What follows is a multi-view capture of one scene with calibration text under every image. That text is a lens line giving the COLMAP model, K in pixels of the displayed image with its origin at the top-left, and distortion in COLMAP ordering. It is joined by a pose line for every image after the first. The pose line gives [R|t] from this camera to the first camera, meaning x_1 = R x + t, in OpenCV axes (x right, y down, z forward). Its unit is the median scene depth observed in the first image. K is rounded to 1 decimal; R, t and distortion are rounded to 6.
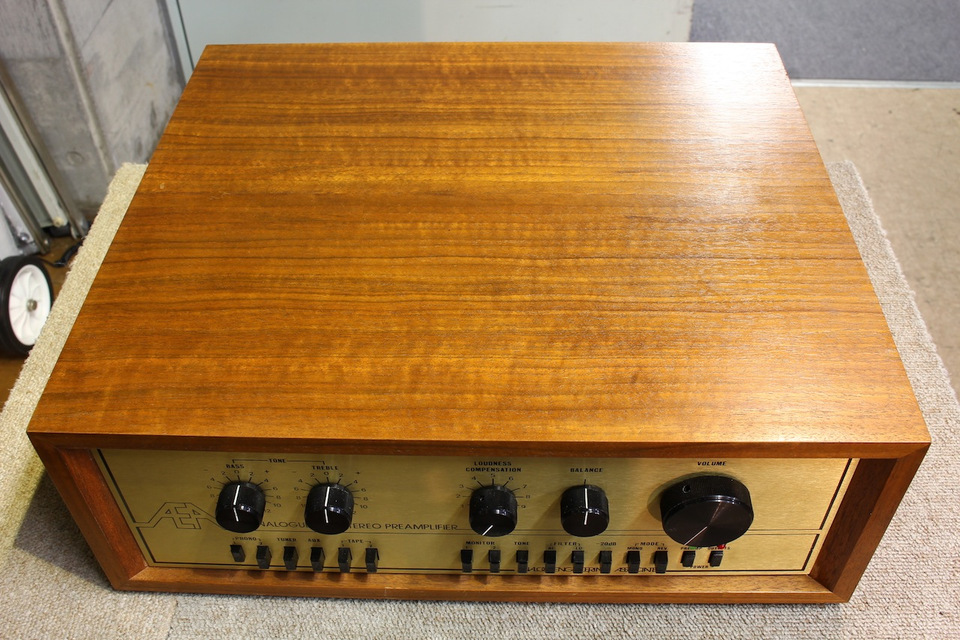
lens RADIAL K [[976.2, 0, 480.2], [0, 976.2, 321.8], [0, 0, 1]] dist [-0.121225, 0.000000]
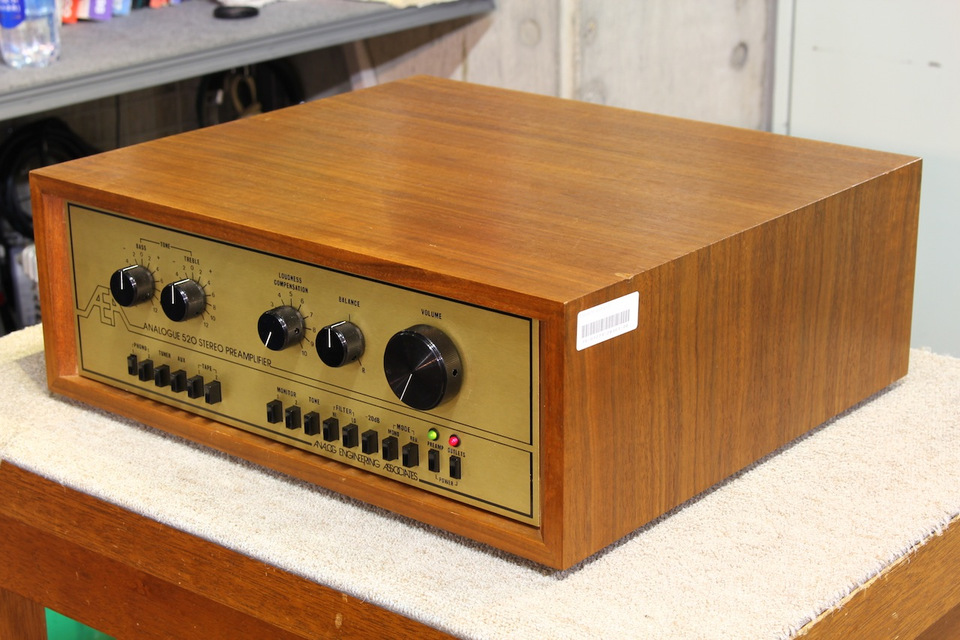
lens RADIAL K [[1957.4, 0, 478.8], [0, 1957.4, 317.4], [0, 0, 1]] dist [0.003420, 0.000000]
pose [[0.784577, 0.208073, -0.584076, 1.461402], [-0.437829, 0.852933, -0.284274, 0.700784], [0.439028, 0.478760, 0.760291, -0.619846]]
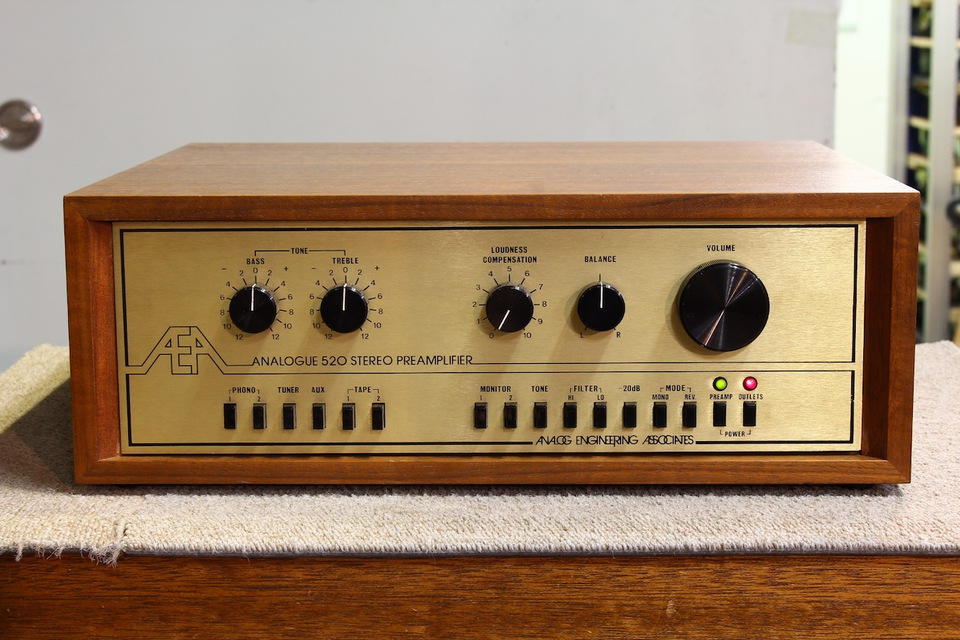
lens RADIAL K [[1957.4, 0, 481.8], [0, 1957.4, 315.8], [0, 0, 1]] dist [0.003420, 0.000000]
pose [[0.999929, 0.009084, 0.007751, -0.029564], [-0.002869, 0.812839, -0.582481, 1.312064], [-0.011592, 0.582417, 0.812807, -0.604363]]
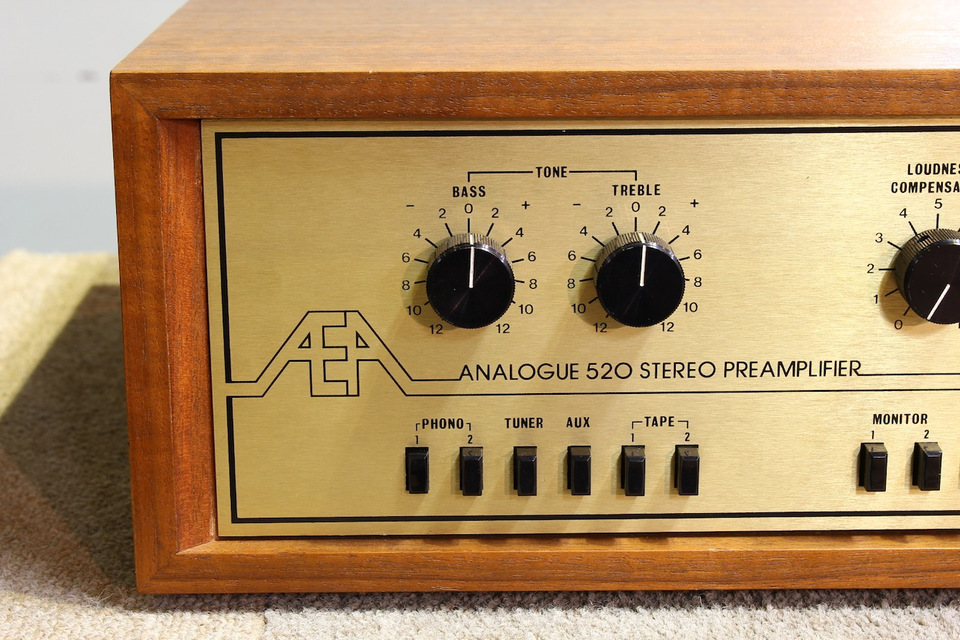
lens RADIAL K [[2071.2, 0, 483.7], [0, 2071.2, 325.5], [0, 0, 1]] dist [0.018871, 0.000000]
pose [[0.999005, 0.001593, 0.044573, -0.280040], [0.020336, 0.873180, -0.486973, 0.739794], [-0.039696, 0.487395, 0.872279, 0.014218]]
